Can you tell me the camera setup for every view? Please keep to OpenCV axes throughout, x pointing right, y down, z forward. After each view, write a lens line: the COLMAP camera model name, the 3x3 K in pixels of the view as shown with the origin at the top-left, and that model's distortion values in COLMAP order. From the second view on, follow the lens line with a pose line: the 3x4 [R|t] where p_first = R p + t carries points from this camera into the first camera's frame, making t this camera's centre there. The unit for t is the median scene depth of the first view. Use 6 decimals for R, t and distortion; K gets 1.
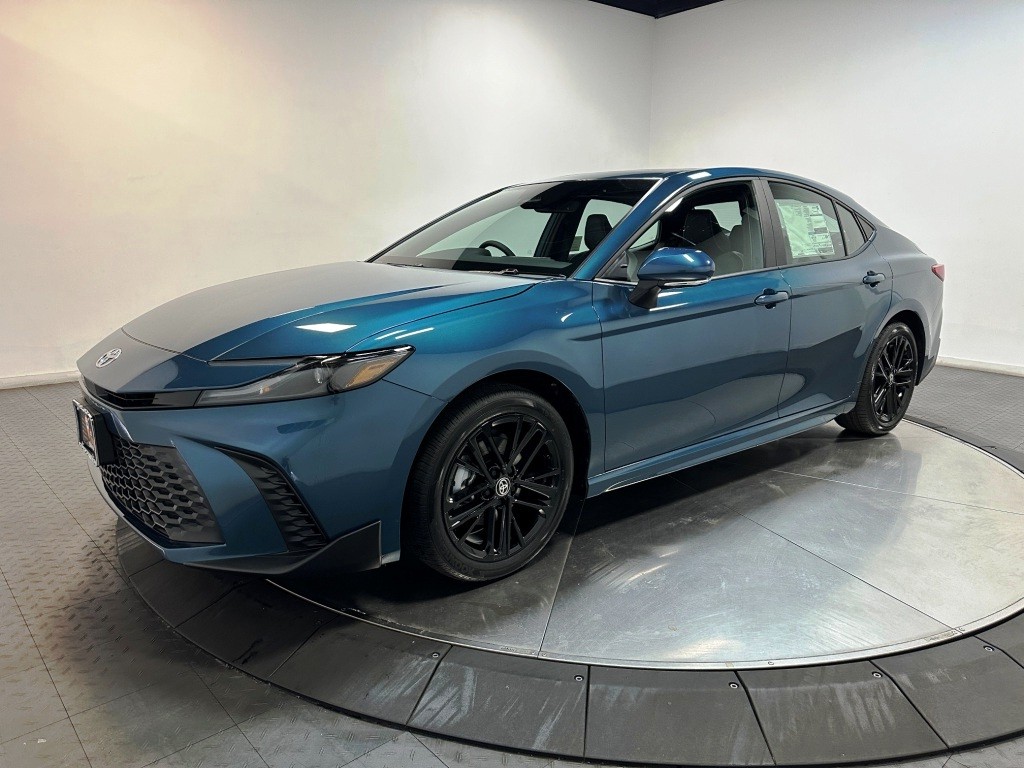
lens RADIAL K [[757.1, 0, 512.0], [0, 757.1, 384.0], [0, 0, 1]] dist [0.092978, -0.123407]
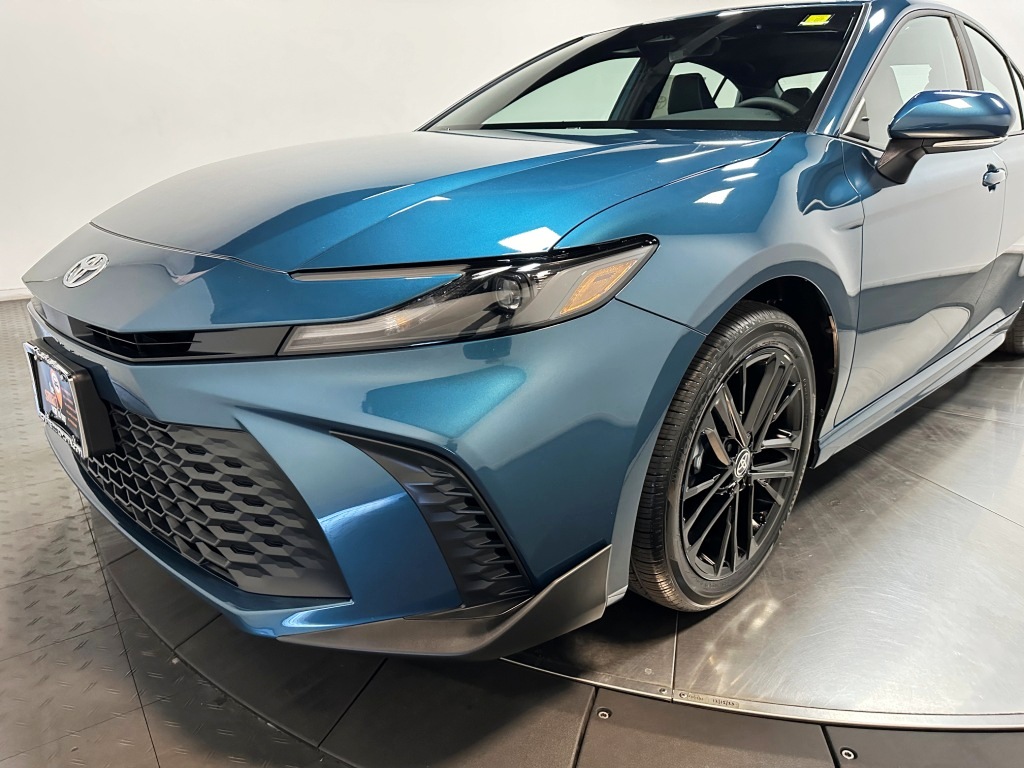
lens RADIAL K [[757.1, 0, 512.0], [0, 757.1, 384.0], [0, 0, 1]] dist [0.092978, -0.123407]
pose [[0.995486, -0.030748, 0.089795, -0.290707], [0.020502, 0.993398, 0.112874, -0.008318], [-0.092673, -0.110523, 0.989544, 0.435425]]
